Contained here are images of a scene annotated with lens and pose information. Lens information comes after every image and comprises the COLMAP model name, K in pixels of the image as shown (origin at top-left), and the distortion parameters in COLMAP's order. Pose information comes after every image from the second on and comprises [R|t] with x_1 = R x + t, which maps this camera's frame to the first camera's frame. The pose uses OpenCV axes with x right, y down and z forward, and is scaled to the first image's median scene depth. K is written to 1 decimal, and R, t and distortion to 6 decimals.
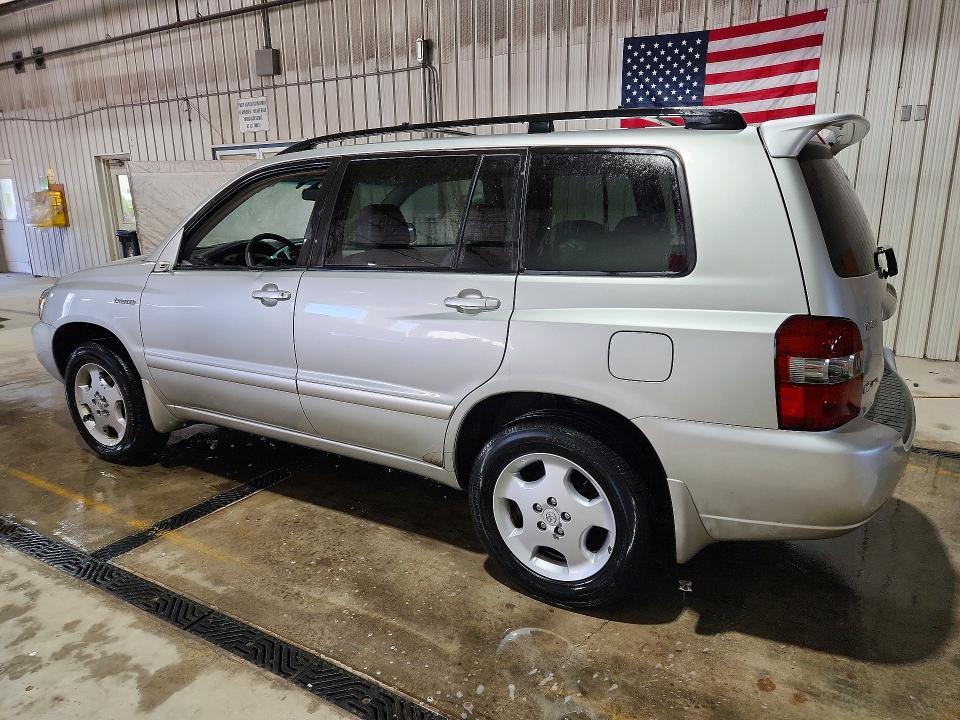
lens RADIAL K [[691.8, 0, 484.1], [0, 691.8, 363.1], [0, 0, 1]] dist [0.079766, -0.081169]
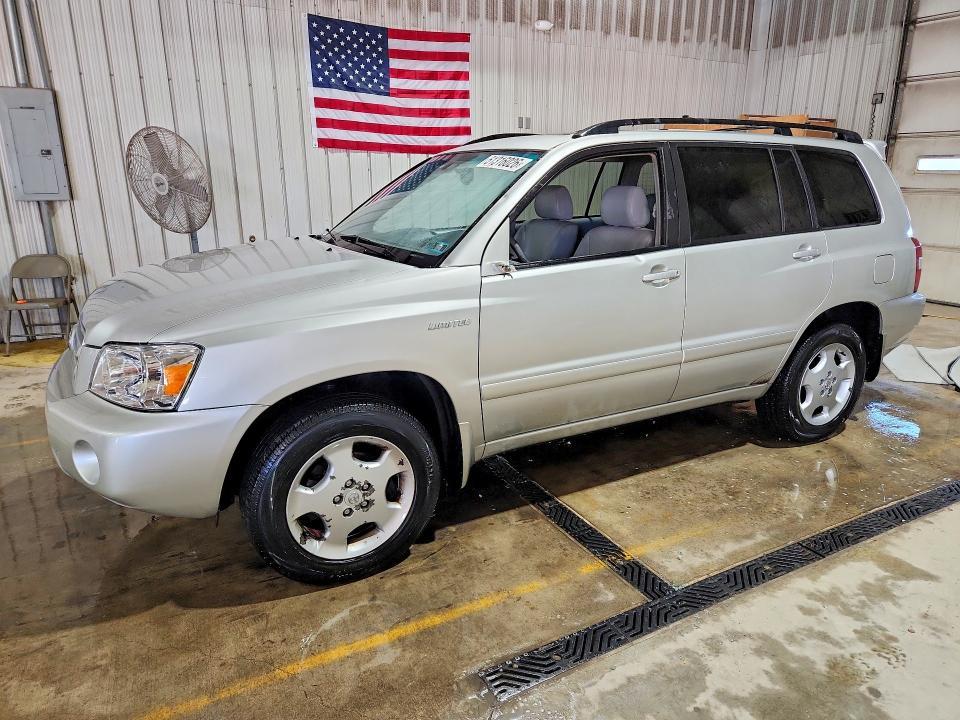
lens RADIAL K [[691.8, 0, 484.1], [0, 691.8, 363.1], [0, 0, 1]] dist [0.079766, -0.081169]
pose [[0.452616, -0.220422, 0.864033, -1.089080], [0.195728, 0.969894, 0.144898, -0.140172], [-0.869959, 0.103532, 0.482132, 0.608398]]
